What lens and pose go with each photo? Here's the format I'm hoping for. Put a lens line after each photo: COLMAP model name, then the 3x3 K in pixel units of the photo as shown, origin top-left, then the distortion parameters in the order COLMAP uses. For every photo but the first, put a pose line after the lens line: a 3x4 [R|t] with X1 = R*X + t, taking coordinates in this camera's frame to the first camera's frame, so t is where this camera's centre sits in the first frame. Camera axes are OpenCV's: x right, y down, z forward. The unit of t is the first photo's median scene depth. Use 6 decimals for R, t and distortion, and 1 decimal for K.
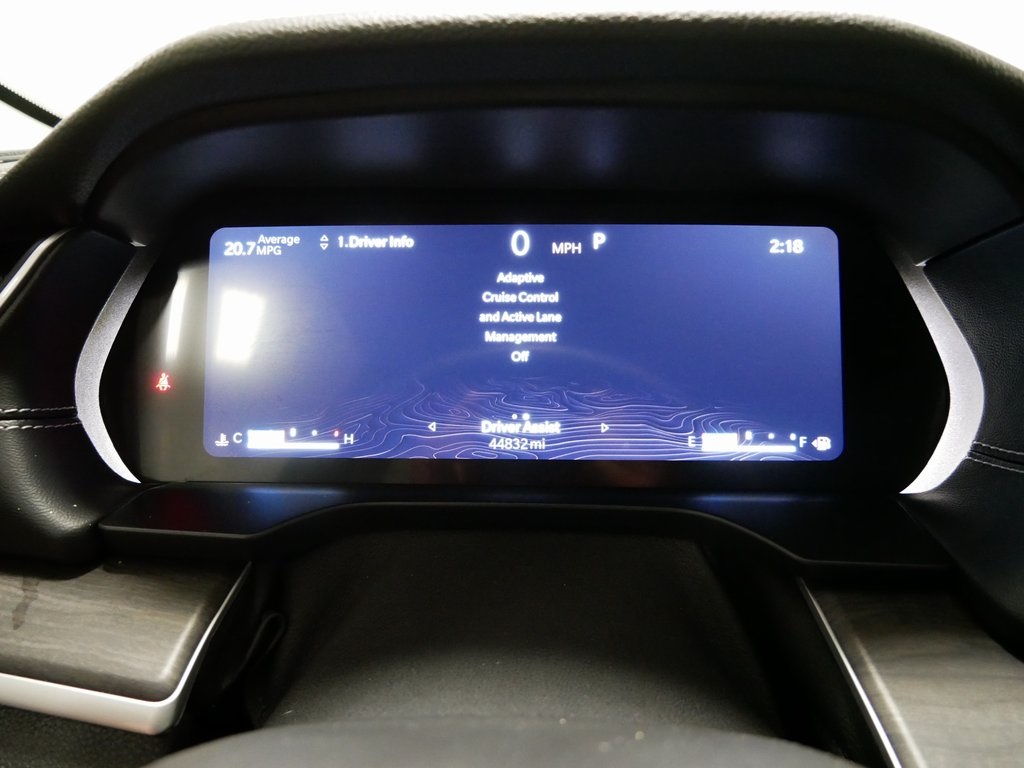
lens RADIAL K [[777.1, 0, 512.0], [0, 777.1, 384.0], [0, 0, 1]] dist [-0.047380, 0.000081]
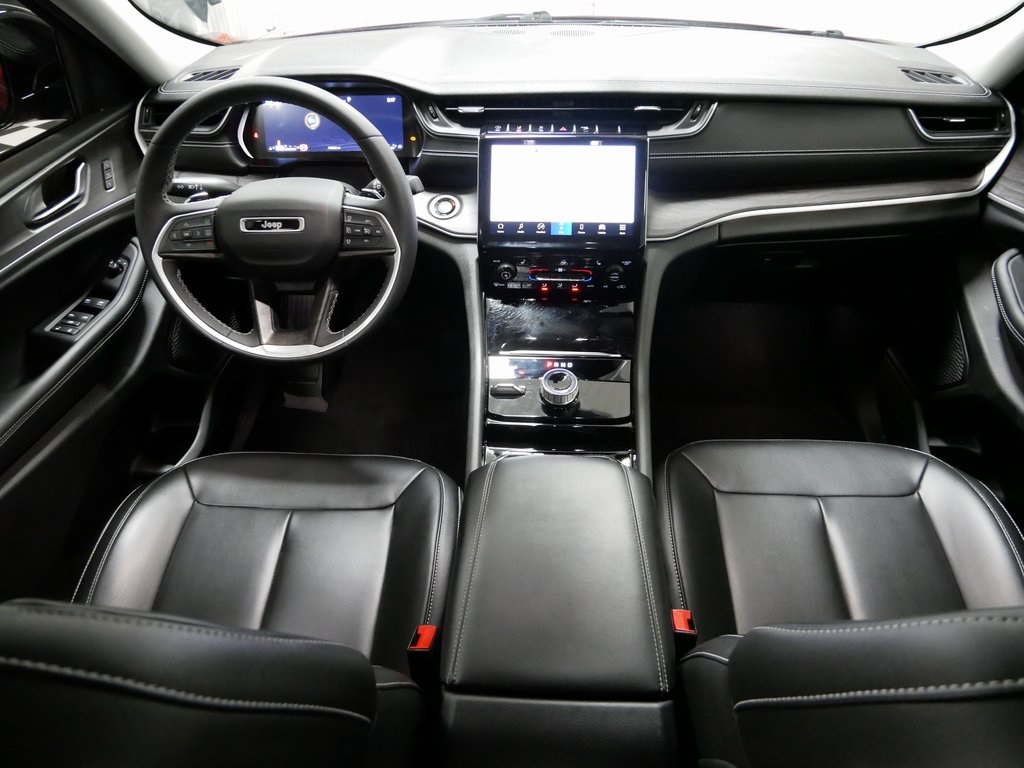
lens RADIAL K [[747.8, 0, 512.0], [0, 747.8, 384.0], [0, 0, 1]] dist [-0.049420, 0.000979]
pose [[0.998899, 0.003894, -0.046740, 1.263387], [0.012998, 0.934534, 0.355637, -0.162957], [0.045065, -0.355853, 0.933455, -3.524232]]
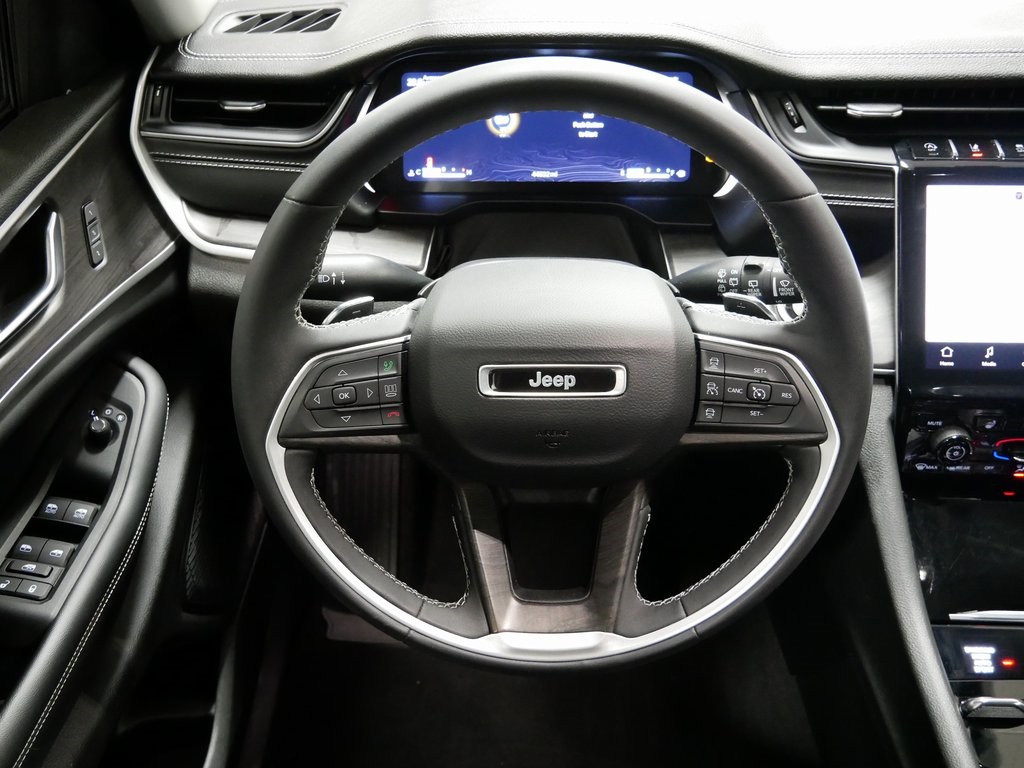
lens RADIAL K [[1189.0, 0, 512.0], [0, 1189.0, 384.0], [0, 0, 1]] dist [-0.015551, 0.034031]
pose [[0.999977, -0.004228, -0.005258, -0.071961], [0.005610, 0.953972, 0.299844, -0.375060], [0.003748, -0.299867, 0.953974, -2.463024]]
